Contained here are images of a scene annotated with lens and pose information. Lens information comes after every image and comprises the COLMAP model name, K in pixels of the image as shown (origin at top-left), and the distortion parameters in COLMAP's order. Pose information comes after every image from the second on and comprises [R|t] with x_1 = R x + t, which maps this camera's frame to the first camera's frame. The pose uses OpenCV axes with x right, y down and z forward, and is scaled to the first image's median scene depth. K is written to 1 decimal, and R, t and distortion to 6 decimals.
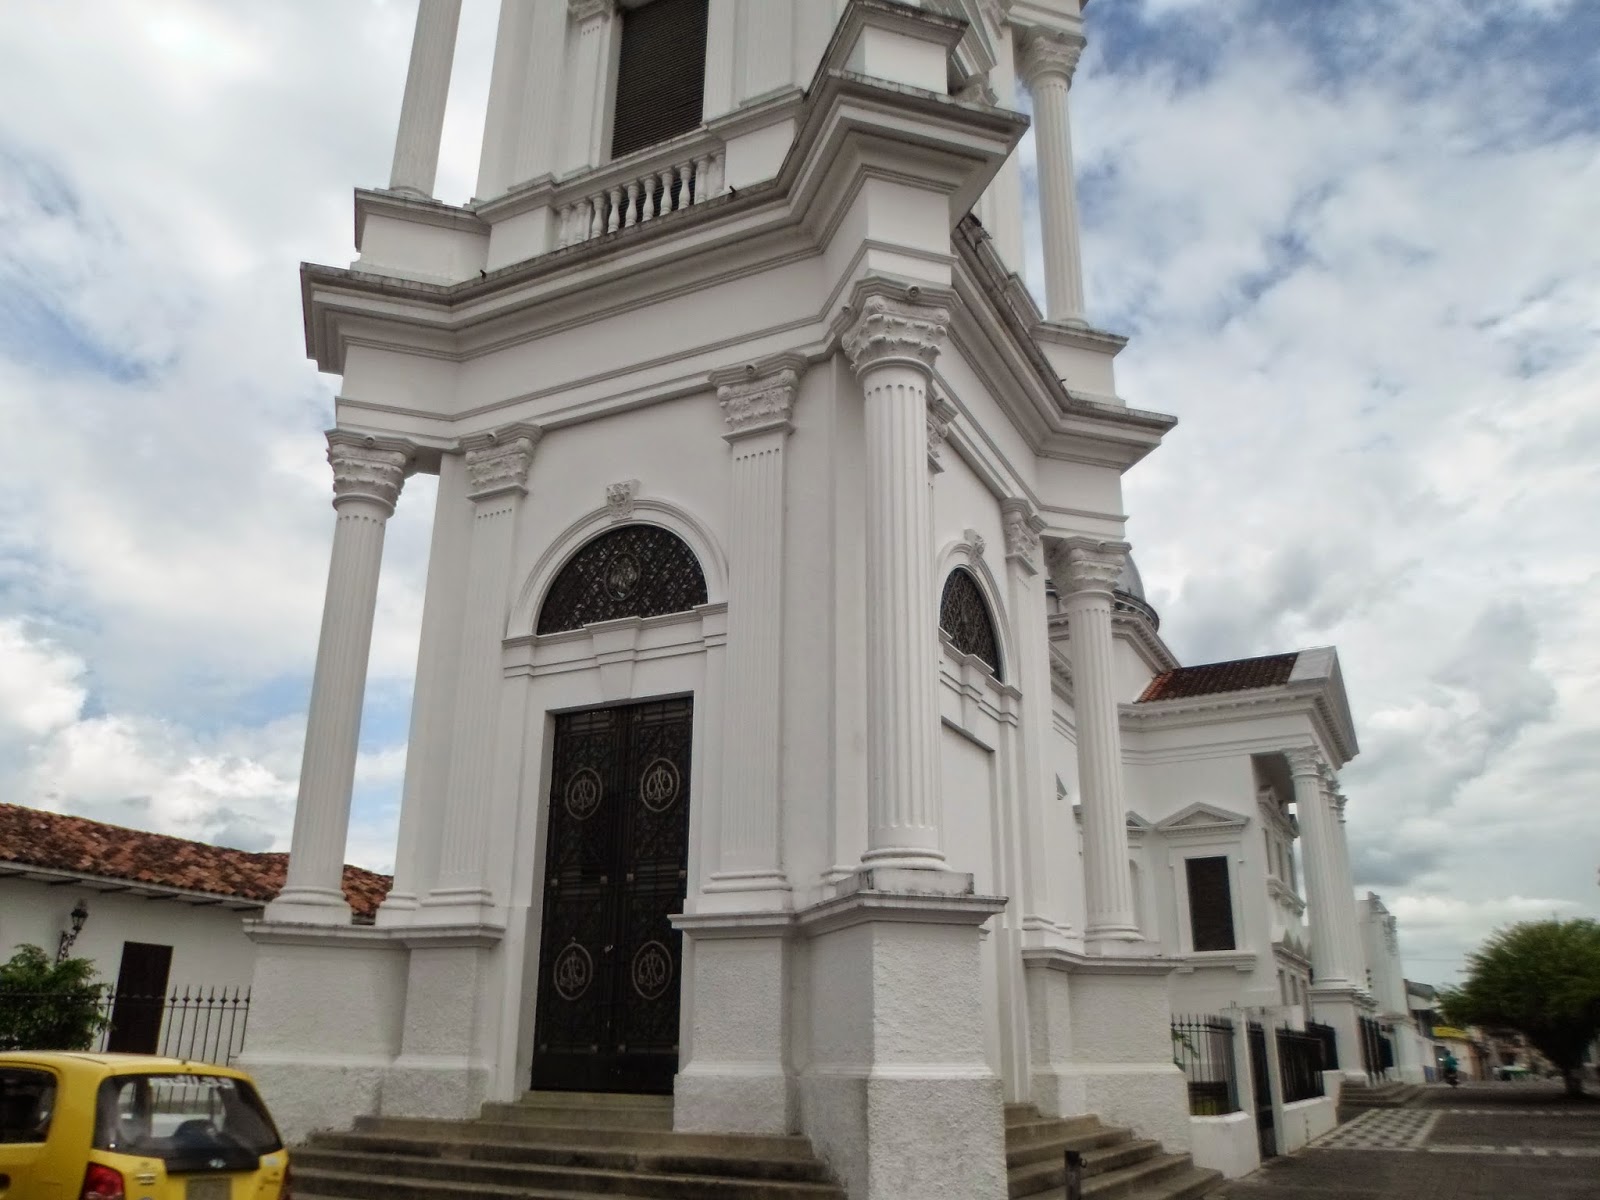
lens RADIAL K [[1349.2, 0, 800.0], [0, 1349.2, 600.0], [0, 0, 1]] dist [-0.045114, 0.000209]
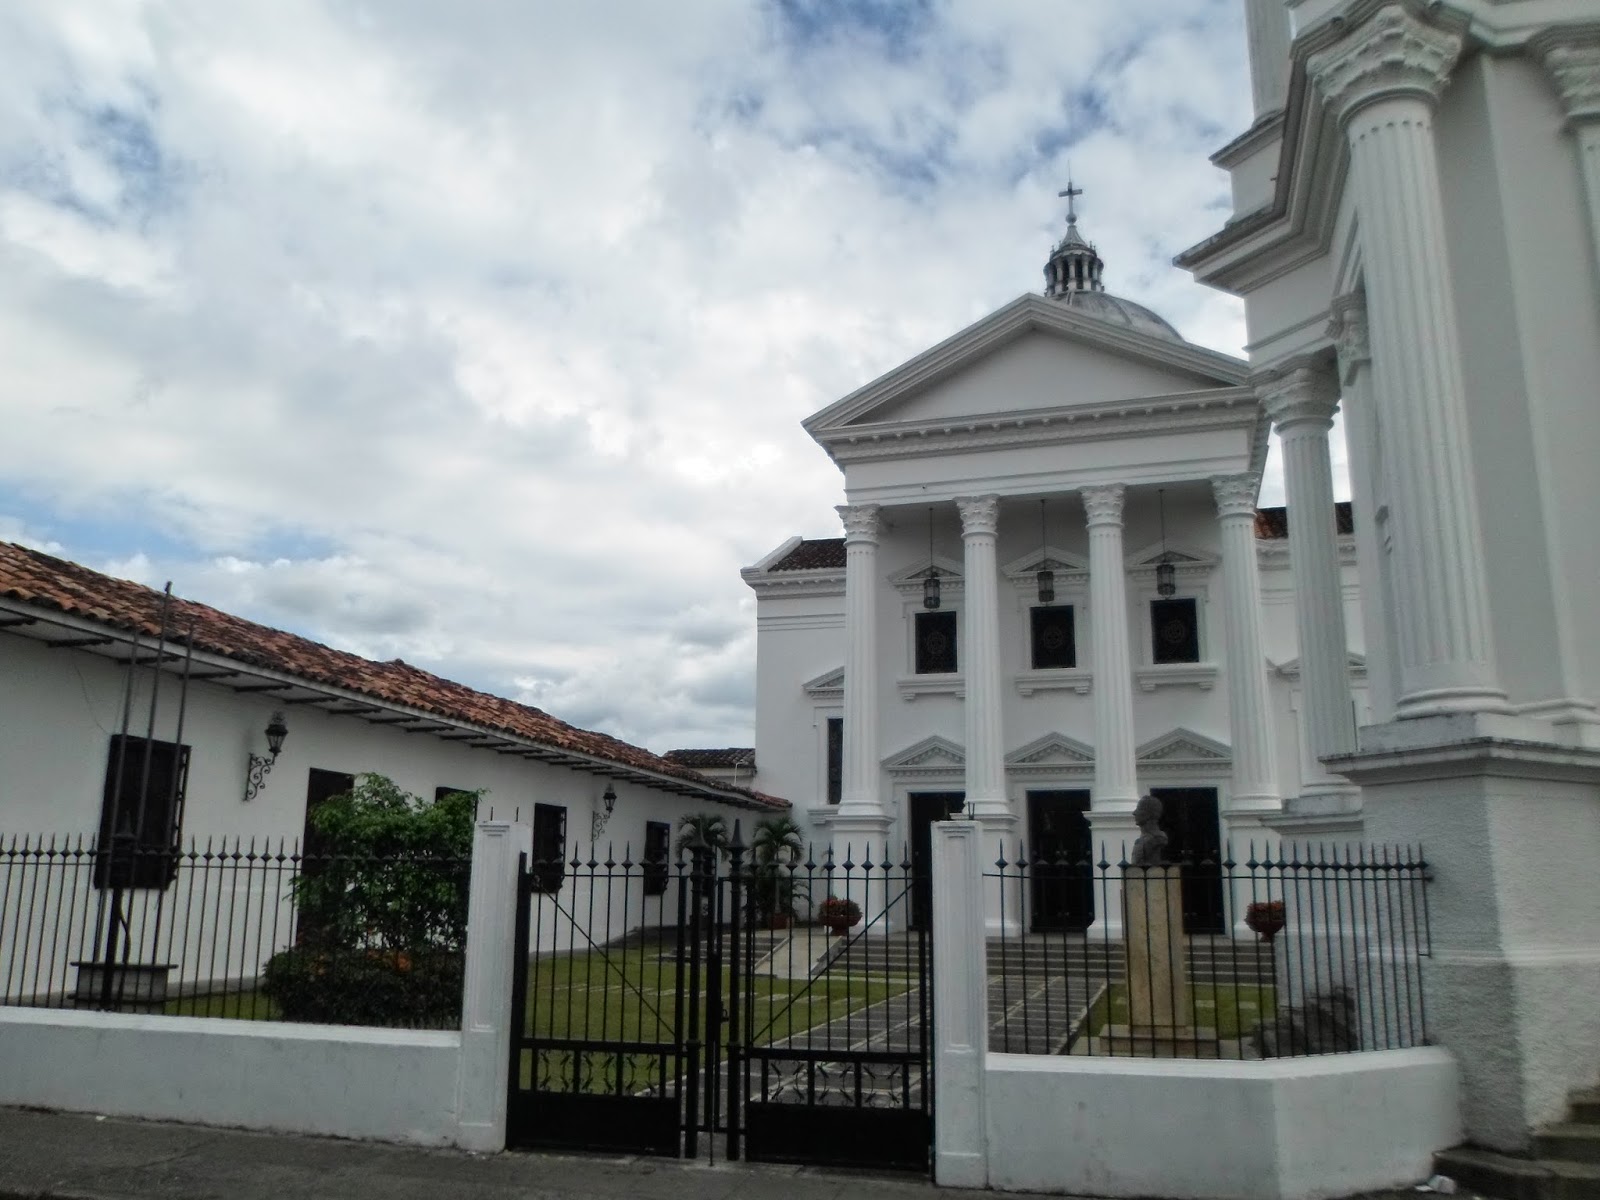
lens RADIAL K [[1362.5, 0, 800.0], [0, 1362.5, 600.0], [0, 0, 1]] dist [-0.013433, -0.007400]
pose [[0.980294, 0.048816, 0.191418, -0.347645], [-0.071013, 0.991294, 0.110871, 0.050919], [-0.184339, -0.122280, 0.975227, 0.185932]]
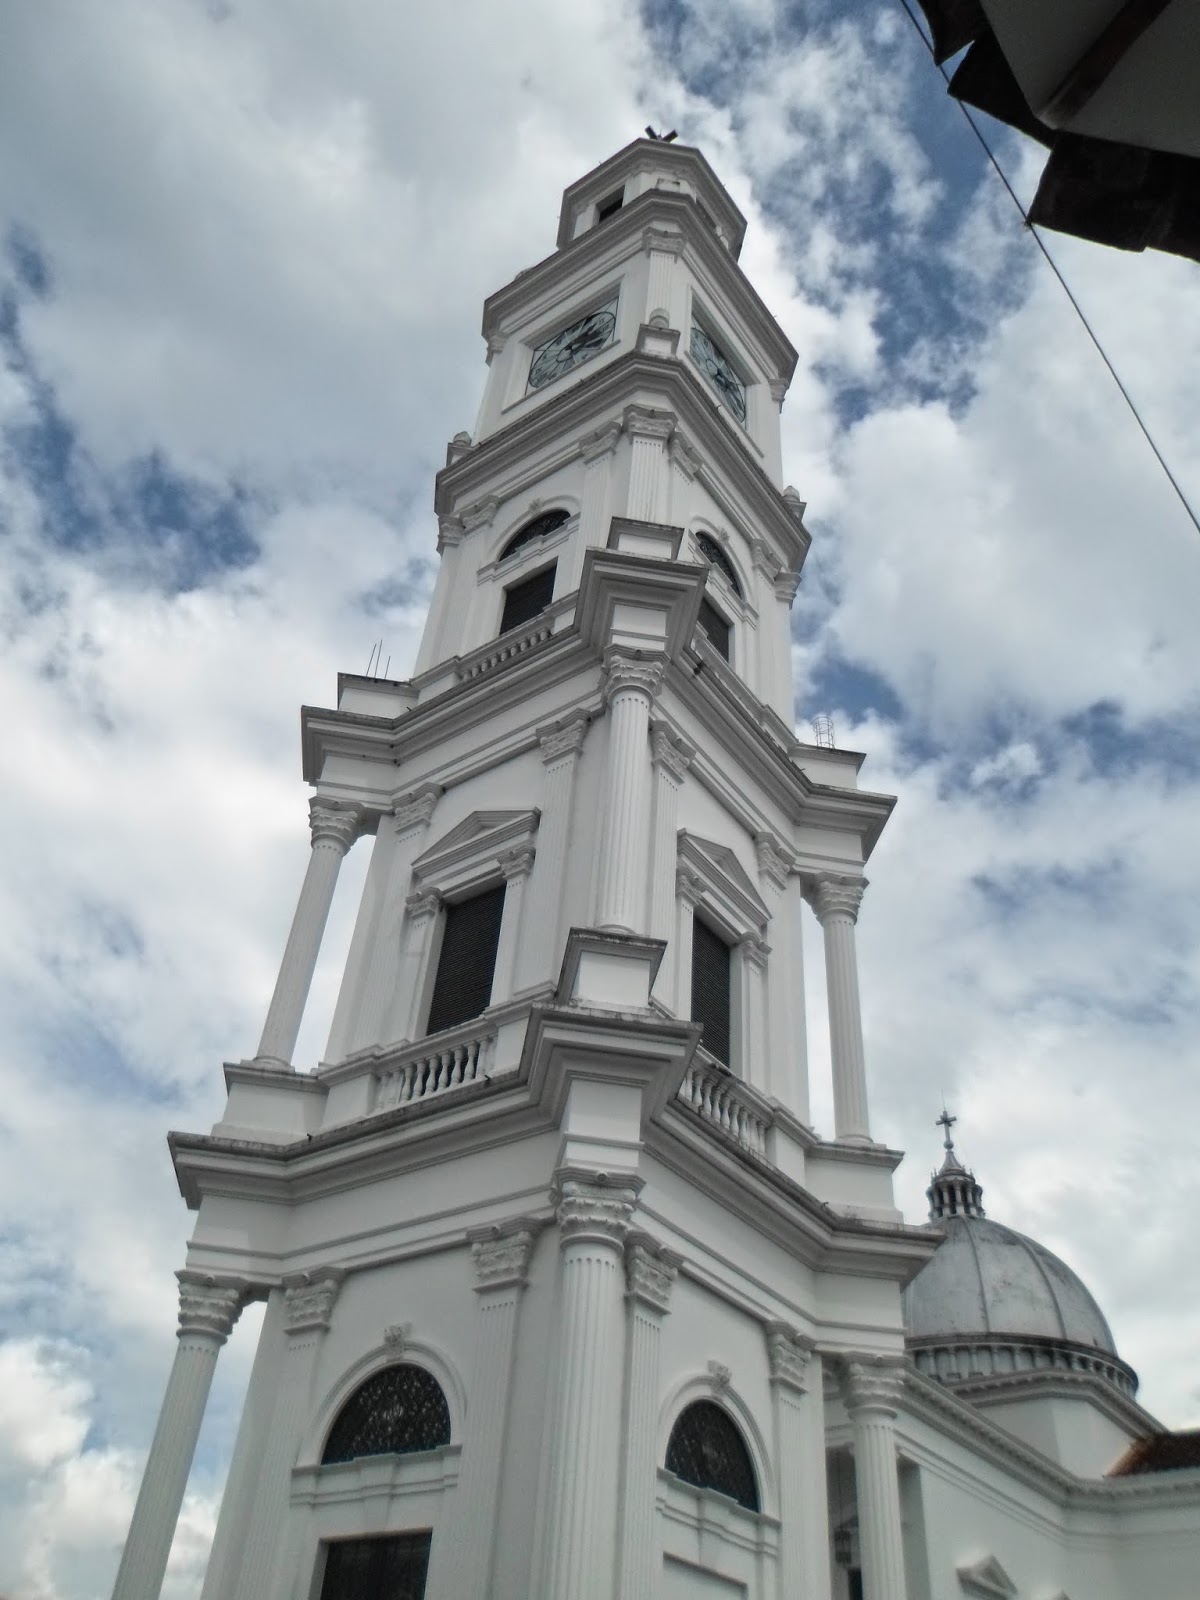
lens RADIAL K [[1362.5, 0, 600.0], [0, 1362.5, 800.0], [0, 0, 1]] dist [-0.013433, -0.007400]
pose [[0.985866, -0.058575, -0.156965, 0.240928], [-0.000771, 0.935296, -0.353867, -0.089941], [0.167537, 0.348986, 0.922030, -0.216763]]
